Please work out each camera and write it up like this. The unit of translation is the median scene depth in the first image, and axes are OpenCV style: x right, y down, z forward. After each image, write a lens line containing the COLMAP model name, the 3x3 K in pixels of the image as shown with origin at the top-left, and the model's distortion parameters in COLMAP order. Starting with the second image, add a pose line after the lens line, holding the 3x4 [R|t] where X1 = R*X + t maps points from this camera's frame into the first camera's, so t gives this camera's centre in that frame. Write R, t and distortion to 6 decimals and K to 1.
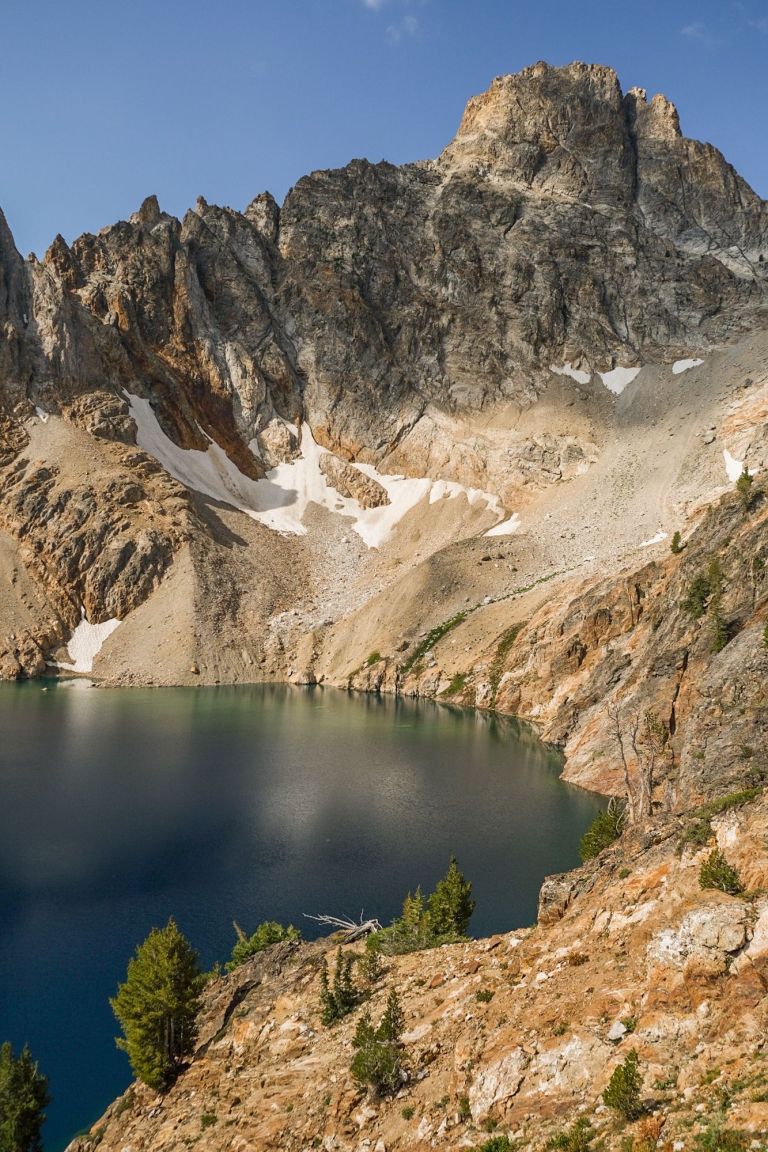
lens RADIAL K [[1124.2, 0, 384.0], [0, 1124.2, 576.0], [0, 0, 1]] dist [0.010512, 0.011299]
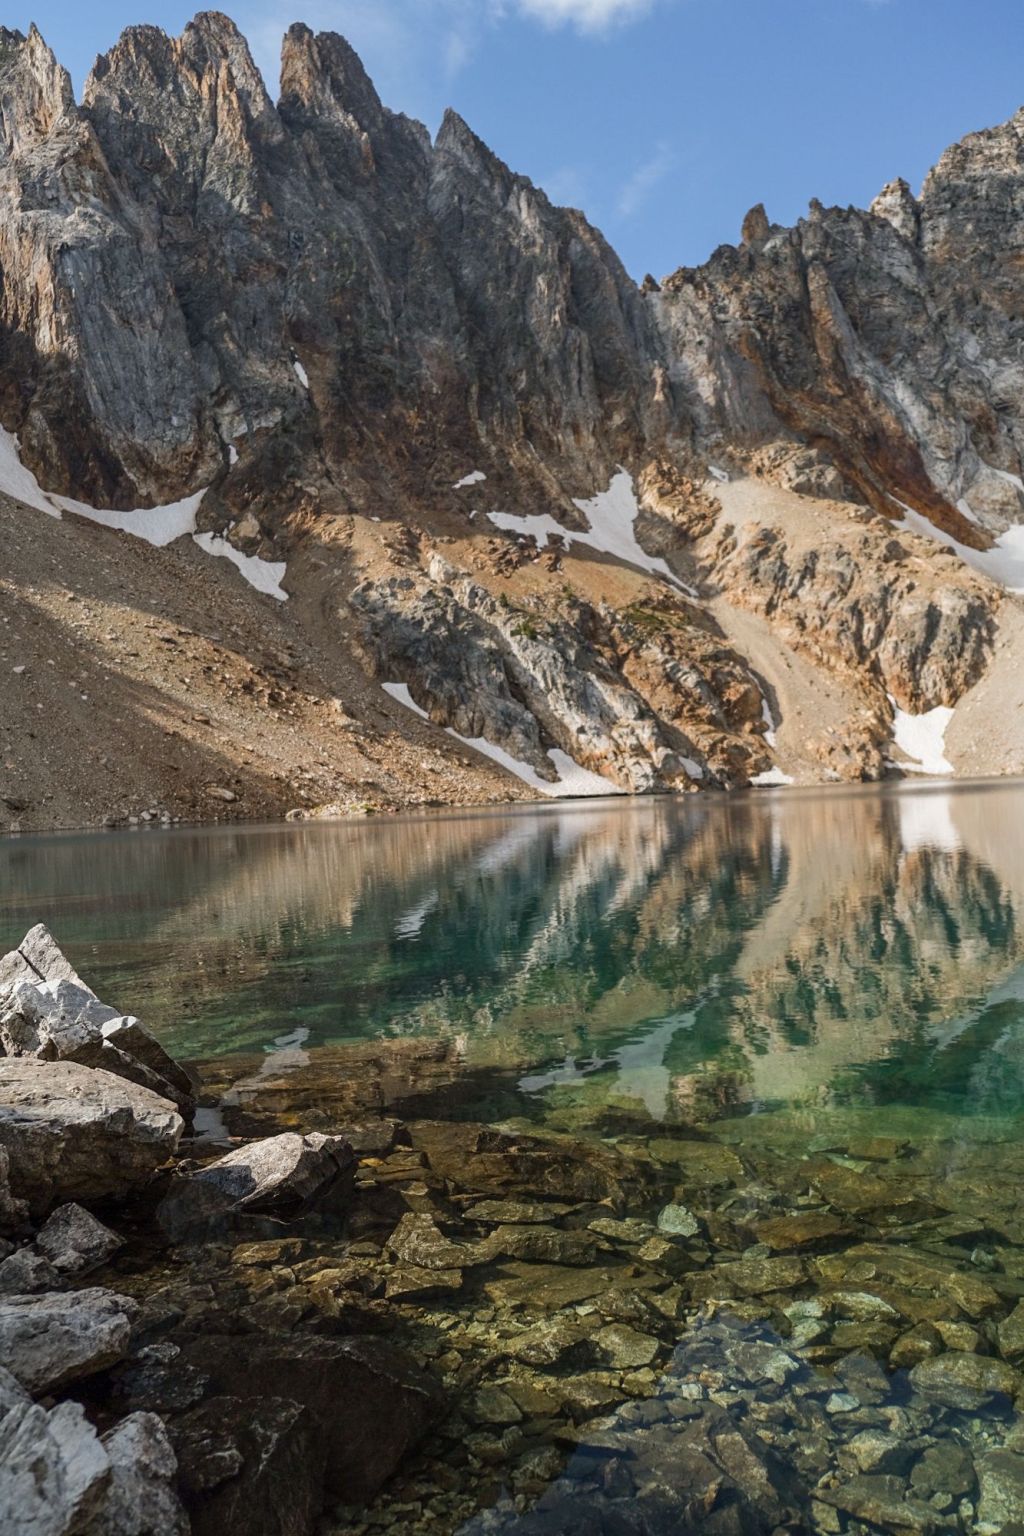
lens RADIAL K [[1498.9, 0, 512.0], [0, 1498.9, 768.0], [0, 0, 1]] dist [0.010512, 0.011299]
pose [[0.935192, -0.068290, -0.347496, -0.102884], [0.074917, 0.997174, 0.005656, 0.030638], [0.346127, -0.031323, 0.937664, 0.032464]]
